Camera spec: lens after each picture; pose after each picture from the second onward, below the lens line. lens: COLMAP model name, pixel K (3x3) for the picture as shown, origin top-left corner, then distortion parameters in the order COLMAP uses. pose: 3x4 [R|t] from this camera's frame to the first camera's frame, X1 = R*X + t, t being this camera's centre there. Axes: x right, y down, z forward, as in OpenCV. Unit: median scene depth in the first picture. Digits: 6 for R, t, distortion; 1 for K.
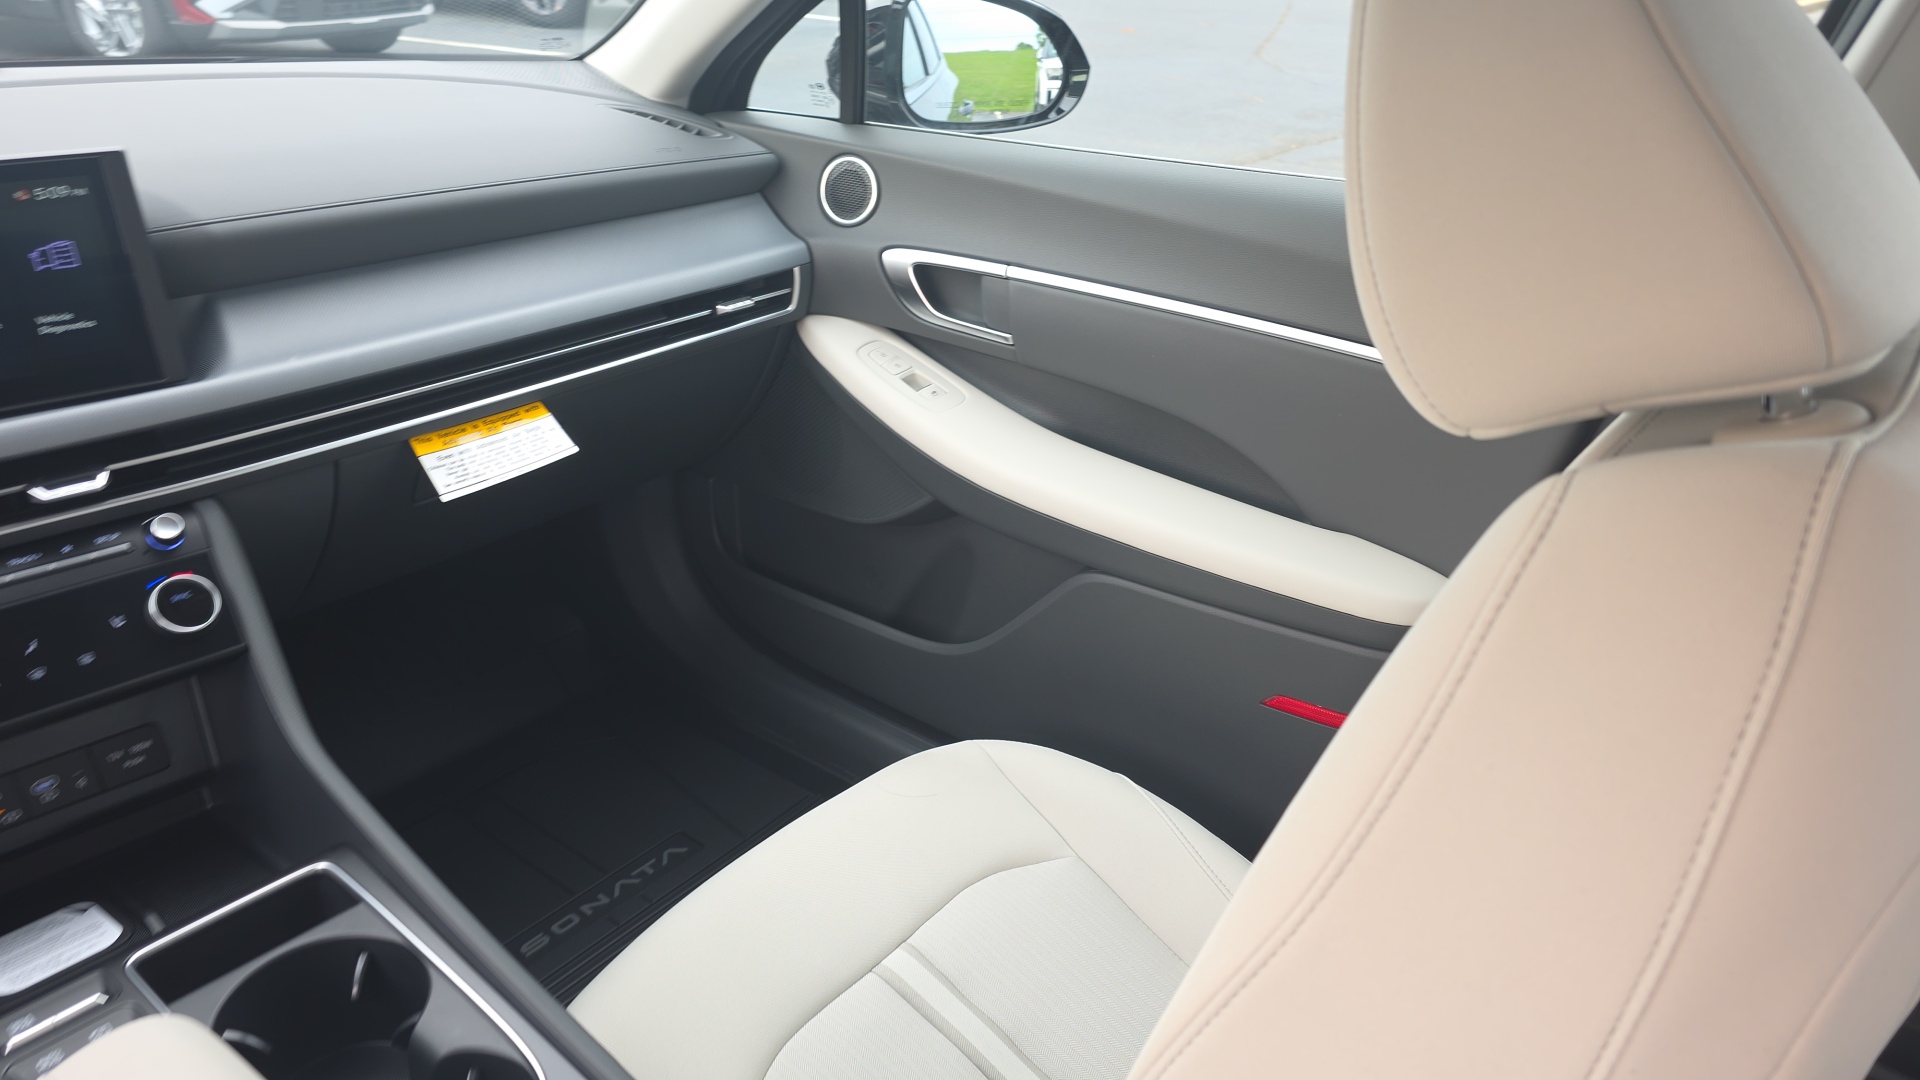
lens RADIAL K [[1290.1, 0, 953.8], [0, 1290.1, 560.5], [0, 0, 1]] dist [0.048901, -0.055678]
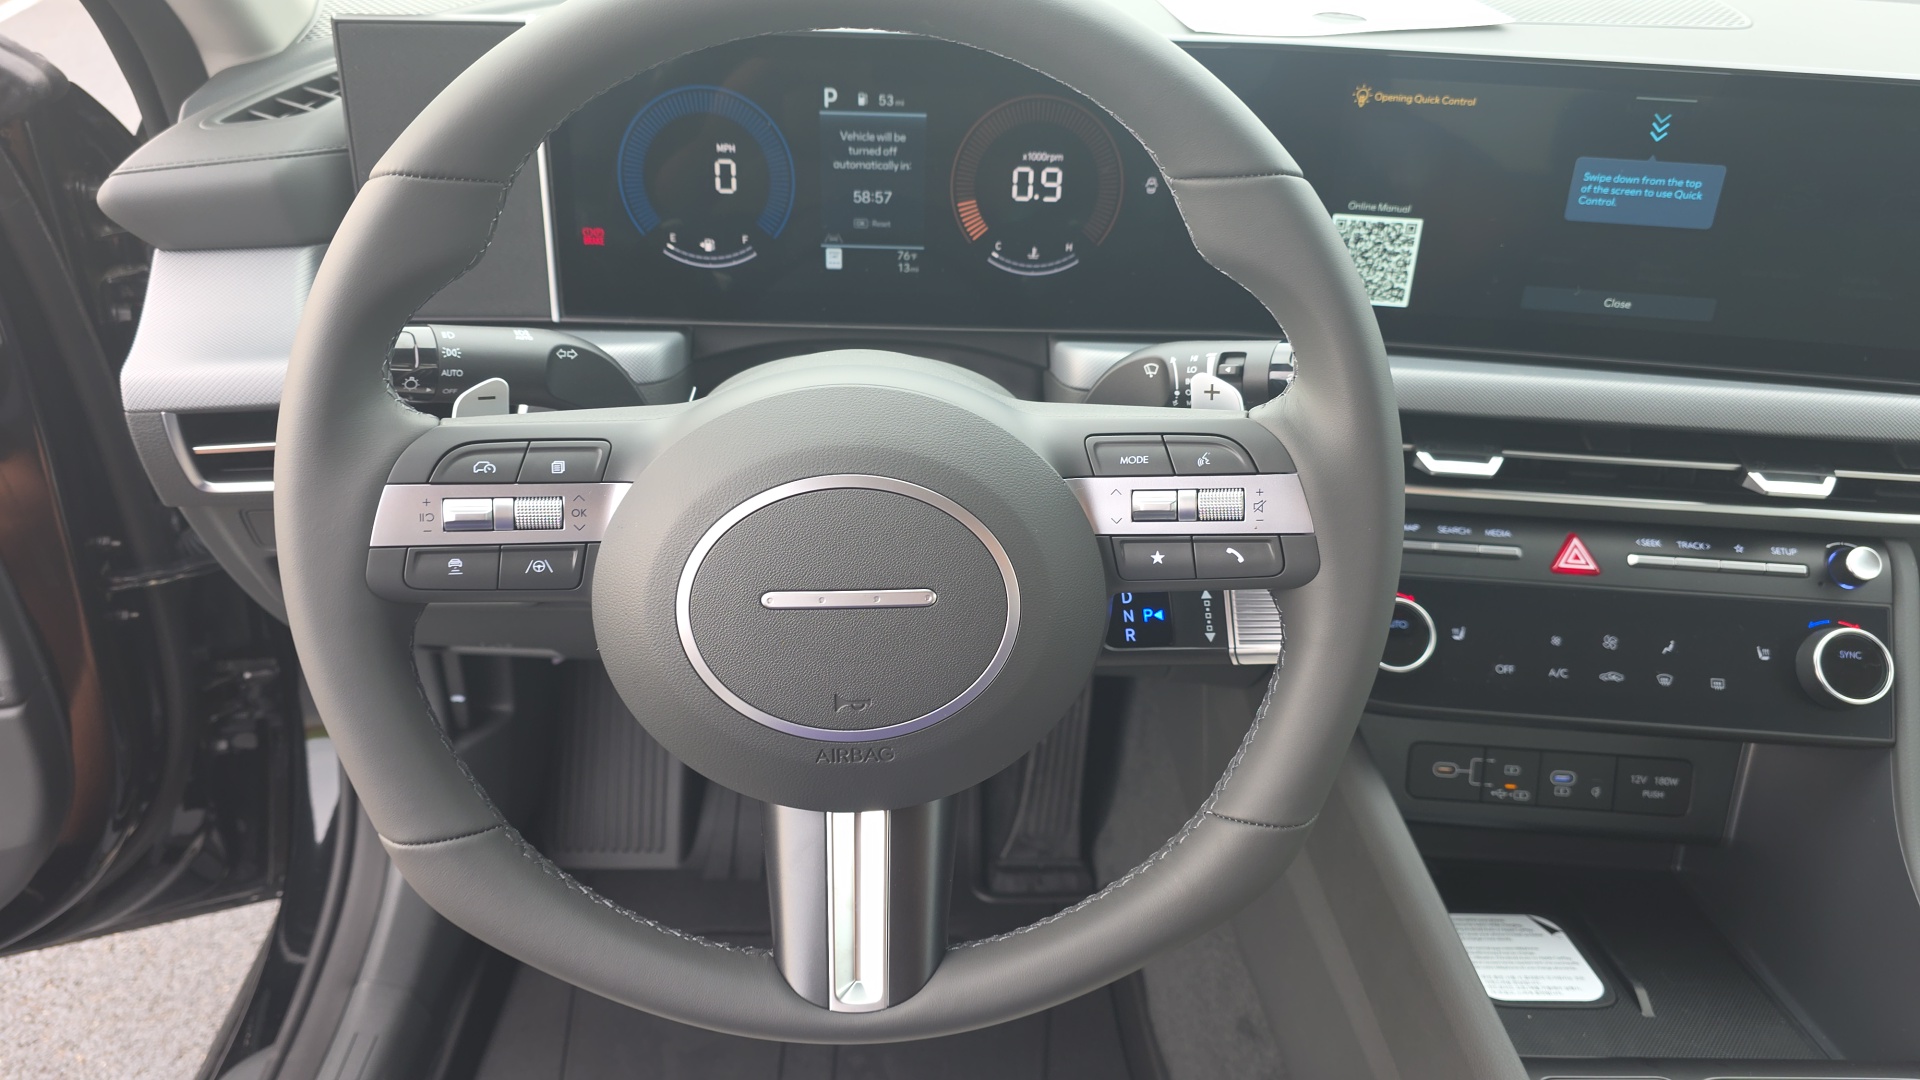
lens RADIAL K [[1290.1, 0, 958.0], [0, 1290.1, 547.7], [0, 0, 1]] dist [0.048901, -0.055678]
pose [[0.644398, 0.366485, -0.671148, -0.369945], [-0.353375, 0.921055, 0.163658, 0.025194], [0.678142, 0.131706, 0.723033, 0.054305]]
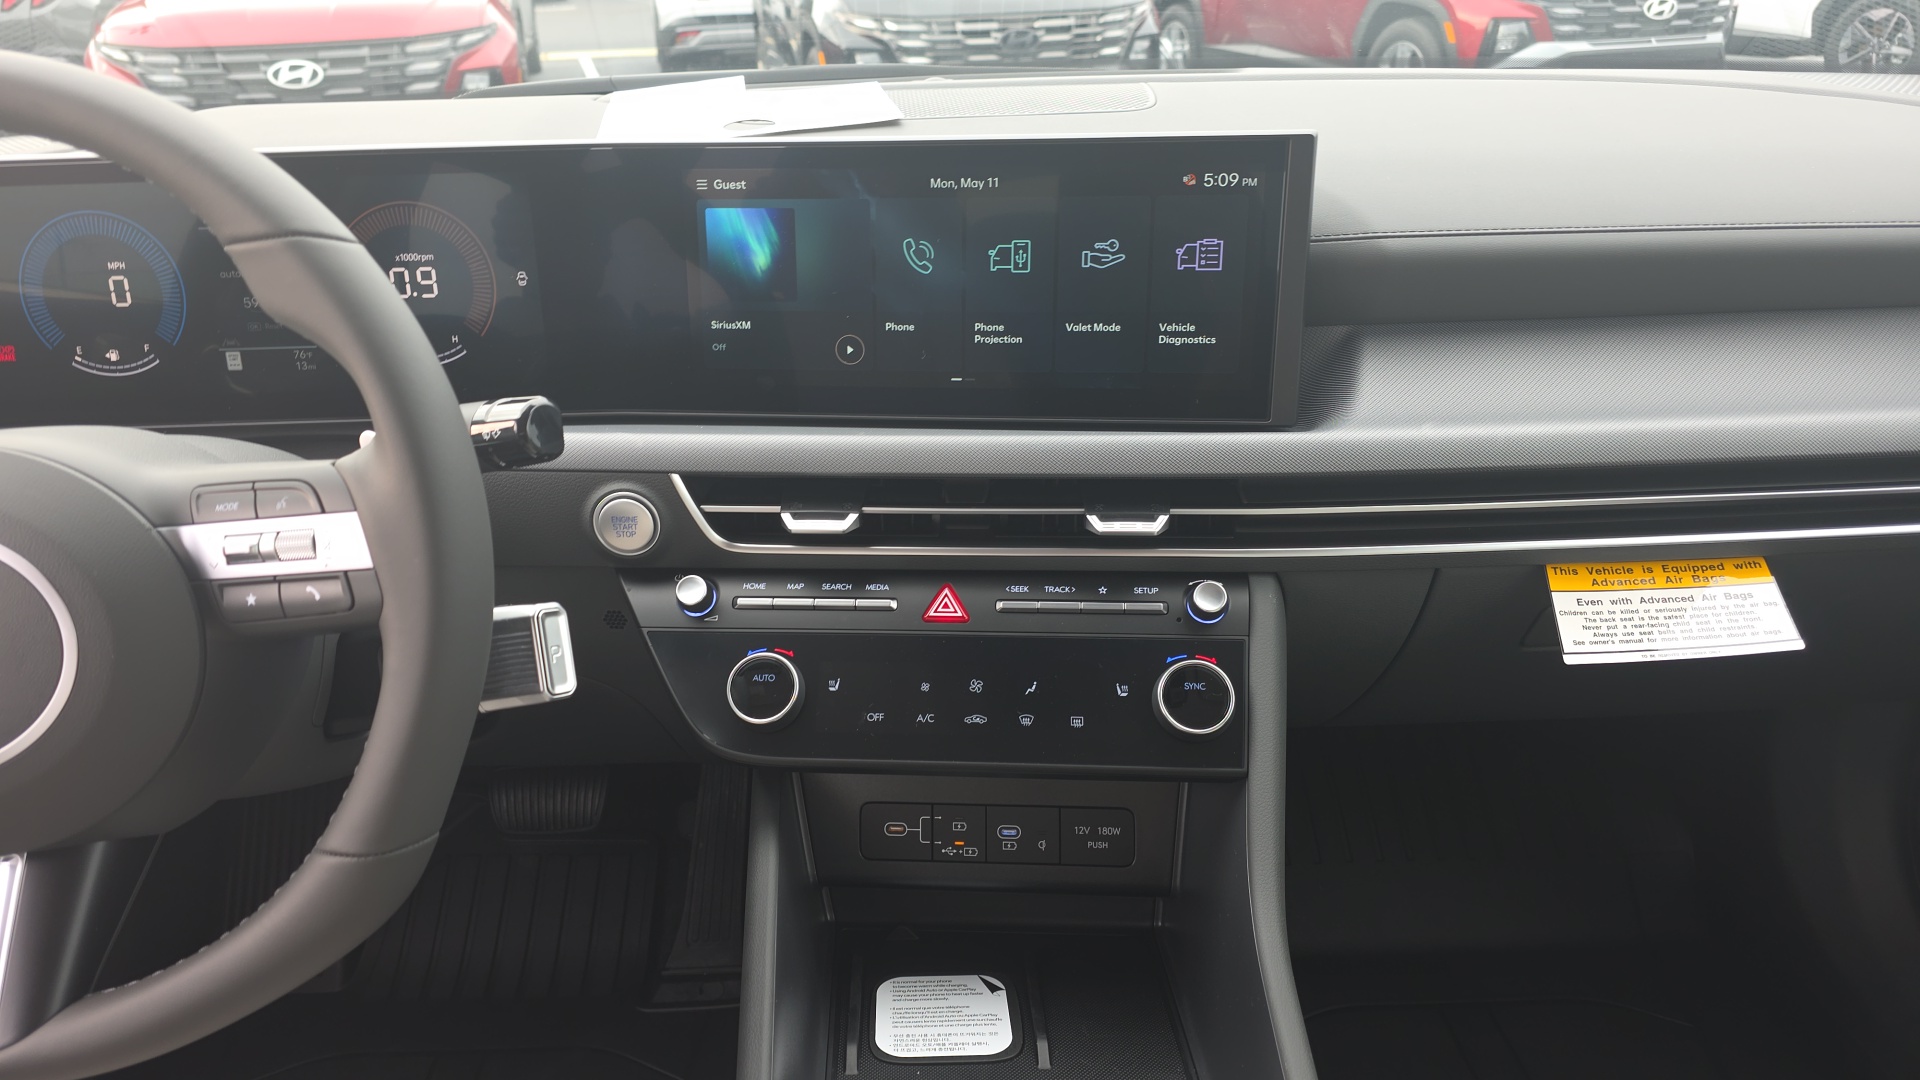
lens RADIAL K [[1290.1, 0, 910.1], [0, 1290.1, 543.1], [0, 0, 1]] dist [0.048901, -0.055678]
pose [[0.635071, 0.254866, -0.729197, -0.126802], [-0.302437, 0.950677, 0.068878, -0.048425], [0.710786, 0.176794, 0.680829, 0.273488]]
